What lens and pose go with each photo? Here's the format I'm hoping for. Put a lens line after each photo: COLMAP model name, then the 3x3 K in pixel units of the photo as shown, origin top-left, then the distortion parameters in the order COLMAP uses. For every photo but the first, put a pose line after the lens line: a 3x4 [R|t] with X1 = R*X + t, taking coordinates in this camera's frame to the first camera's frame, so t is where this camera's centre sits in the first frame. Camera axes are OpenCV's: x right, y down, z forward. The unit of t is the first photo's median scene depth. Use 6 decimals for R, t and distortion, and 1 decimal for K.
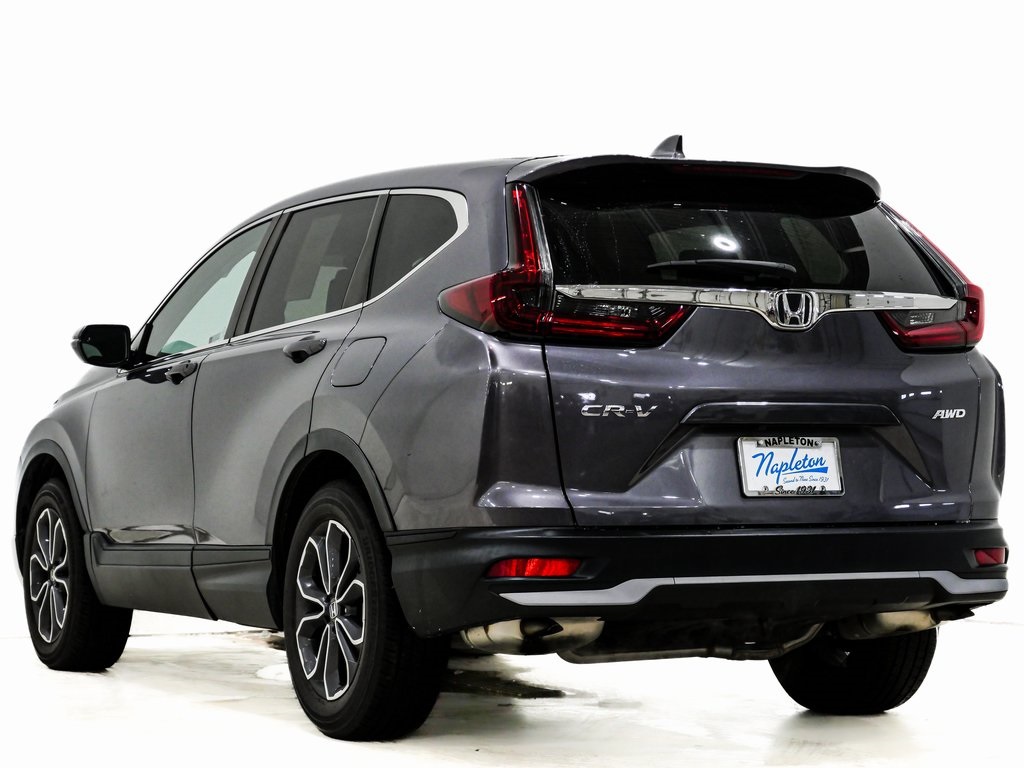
lens RADIAL K [[2582.8, 0, 514.7], [0, 2582.8, 381.3], [0, 0, 1]] dist [0.101137, 0.000000]
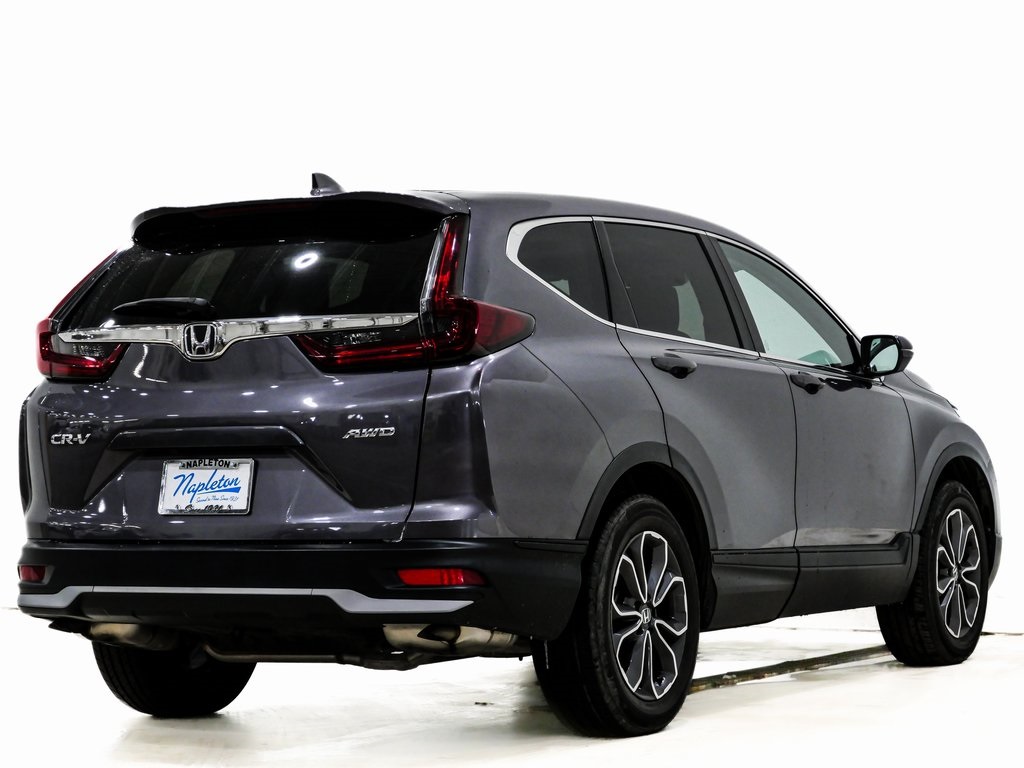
lens RADIAL K [[2398.2, 0, 514.6], [0, 2398.2, 387.4], [0, 0, 1]] dist [-0.021928, 0.000000]
pose [[0.560568, -0.033421, -0.827434, 1.001515], [0.037683, 0.999180, -0.014828, 0.011380], [0.827251, -0.022868, 0.561368, 0.548860]]
